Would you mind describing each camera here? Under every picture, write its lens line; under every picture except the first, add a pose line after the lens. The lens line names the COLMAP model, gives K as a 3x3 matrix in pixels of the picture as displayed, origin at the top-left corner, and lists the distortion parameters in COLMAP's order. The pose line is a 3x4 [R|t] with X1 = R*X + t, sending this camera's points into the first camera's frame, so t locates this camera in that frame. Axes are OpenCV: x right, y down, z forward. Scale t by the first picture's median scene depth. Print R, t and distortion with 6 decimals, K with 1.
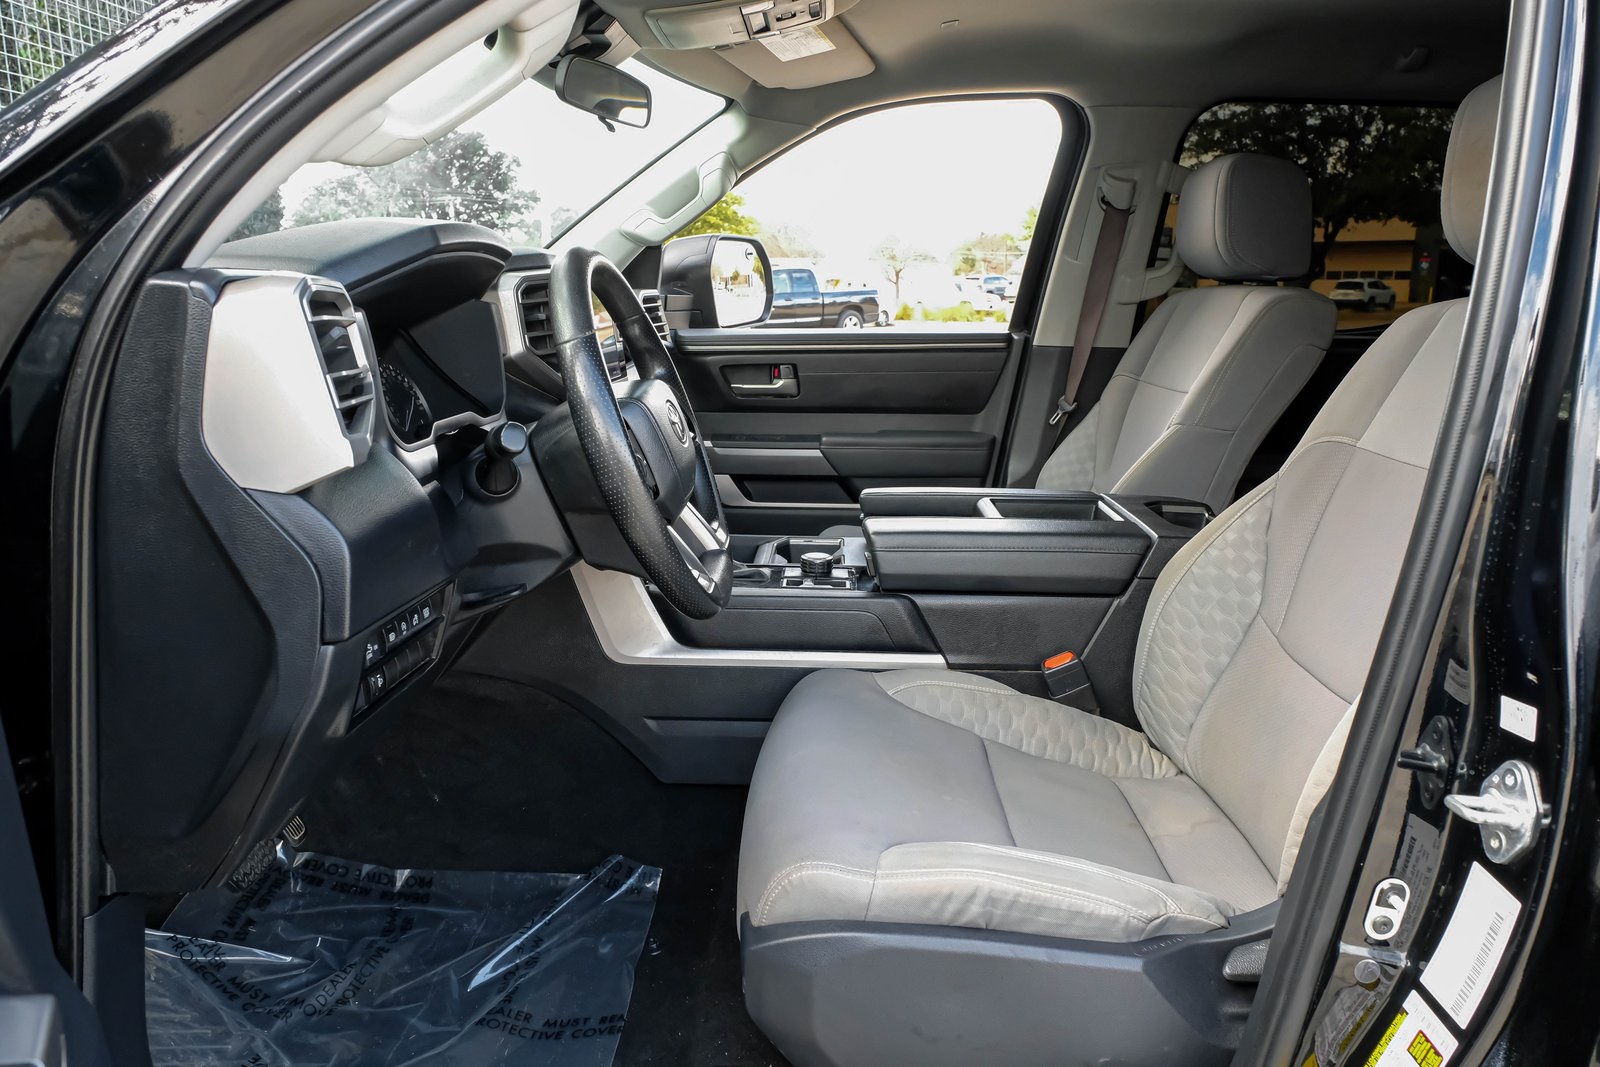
lens RADIAL K [[1160.2, 0, 797.5], [0, 1160.2, 531.2], [0, 0, 1]] dist [-0.002282, -0.002833]
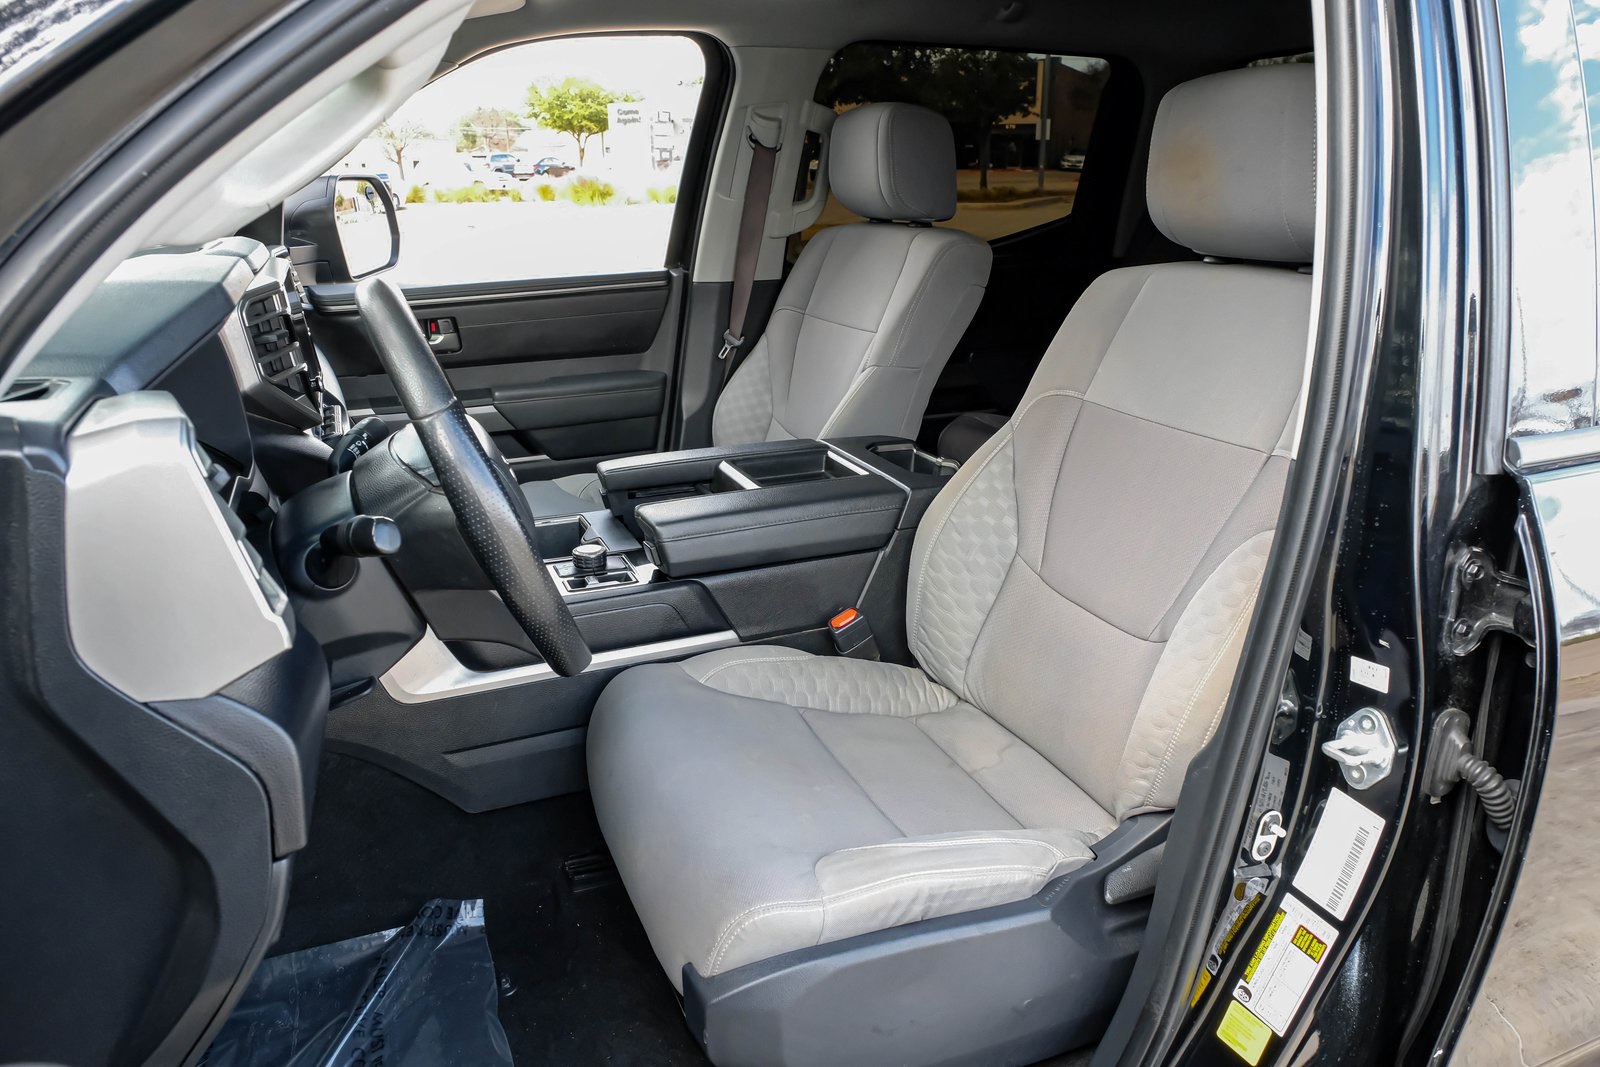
lens RADIAL K [[1103.6, 0, 800.3], [0, 1103.6, 527.8], [0, 0, 1]] dist [-0.020083, 0.016138]
pose [[0.912765, -0.147023, 0.381110, -0.179284], [0.102752, 0.985621, 0.134136, -0.107102], [-0.395352, -0.083274, 0.914747, 0.091191]]
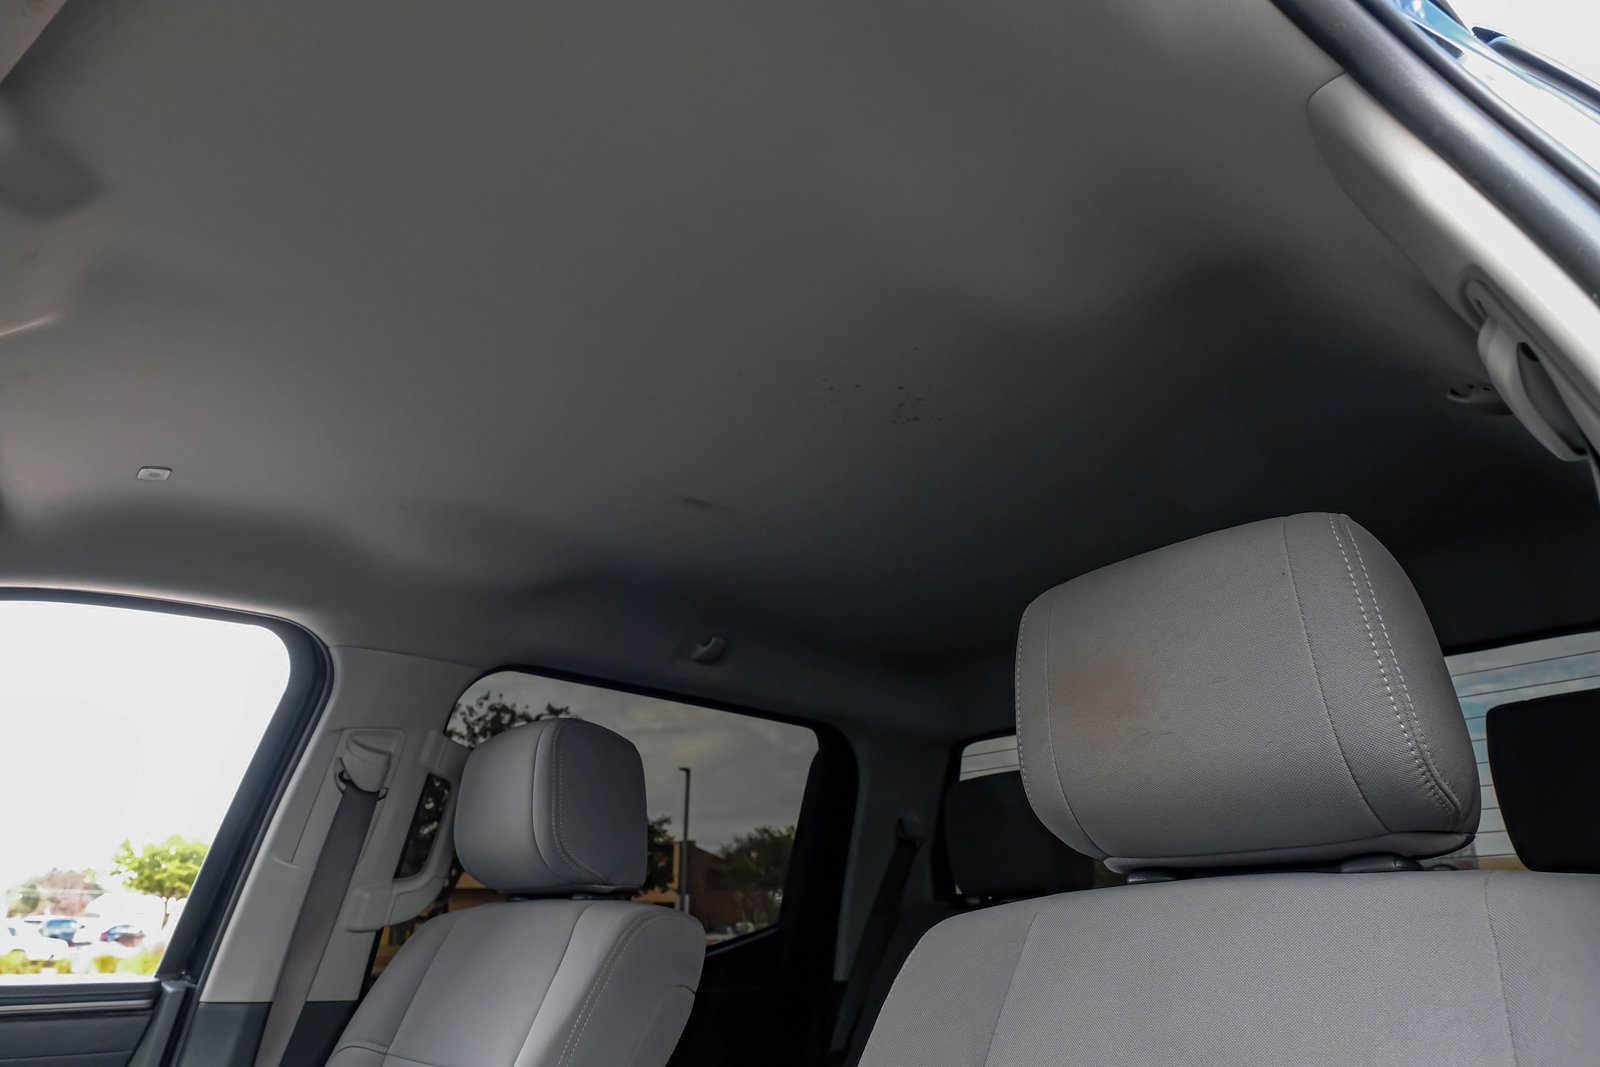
lens RADIAL K [[1103.6, 0, 799.2], [0, 1103.6, 531.3], [0, 0, 1]] dist [-0.020083, 0.016138]
pose [[0.745279, 0.229681, 0.625944, 0.029825], [0.136661, 0.866243, -0.480570, -0.085504], [-0.652598, 0.443700, 0.614204, 0.518638]]
